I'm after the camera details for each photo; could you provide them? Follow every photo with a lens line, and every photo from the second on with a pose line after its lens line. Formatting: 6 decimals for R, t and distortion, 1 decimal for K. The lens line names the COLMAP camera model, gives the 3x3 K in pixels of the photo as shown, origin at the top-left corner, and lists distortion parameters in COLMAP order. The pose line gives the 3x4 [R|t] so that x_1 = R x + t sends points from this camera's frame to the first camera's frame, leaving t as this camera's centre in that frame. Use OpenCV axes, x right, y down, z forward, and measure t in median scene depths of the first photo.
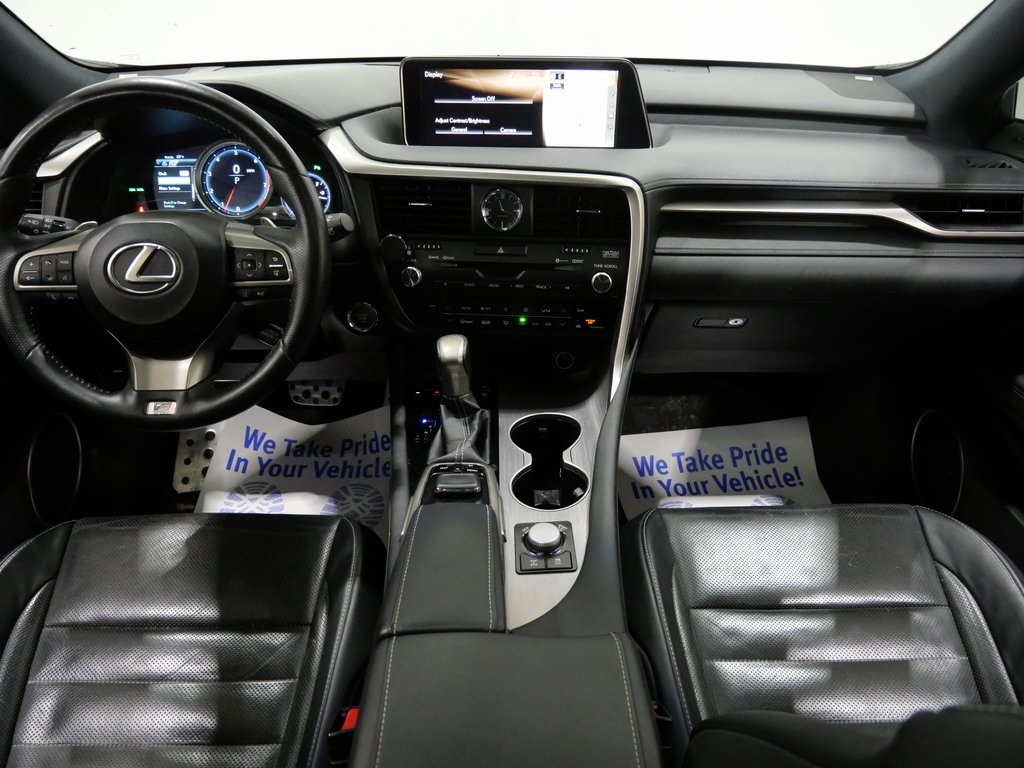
lens RADIAL K [[718.5, 0, 512.0], [0, 718.5, 384.0], [0, 0, 1]] dist [-0.042592, 0.000985]
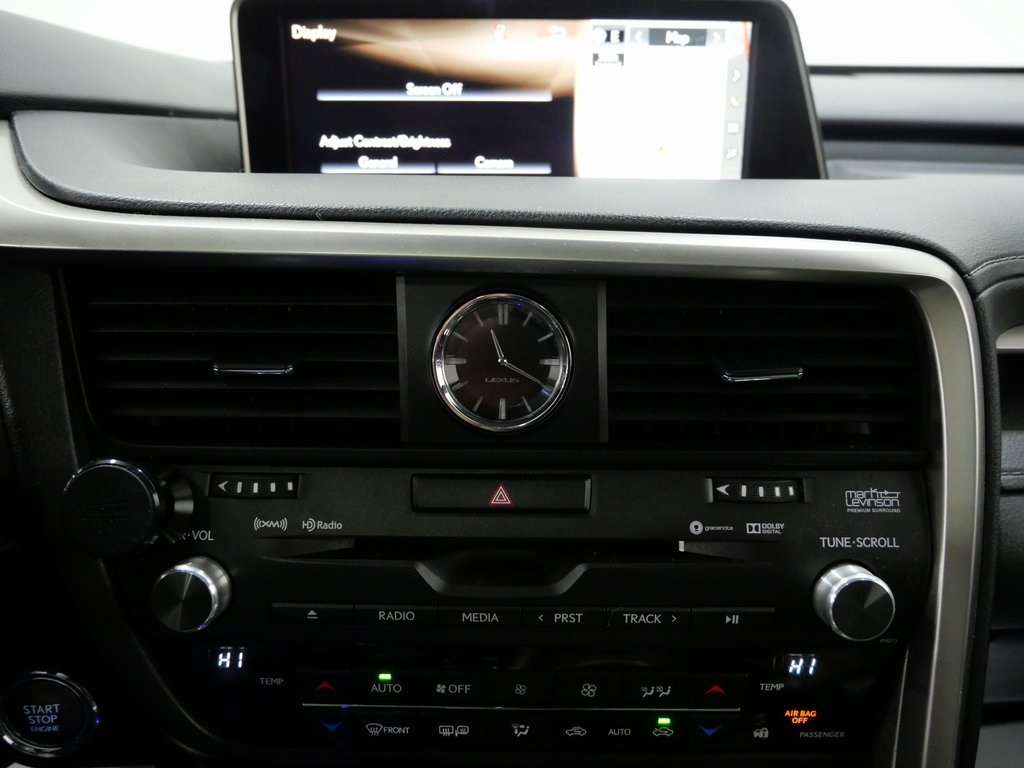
lens RADIAL K [[779.1, 0, 512.0], [0, 779.1, 384.0], [0, 0, 1]] dist [-0.000234, -0.000160]
pose [[0.998230, -0.021067, 0.055612, -0.027275], [0.029960, 0.985958, -0.164287, -0.174756], [-0.051370, 0.165662, 0.984844, 0.661287]]
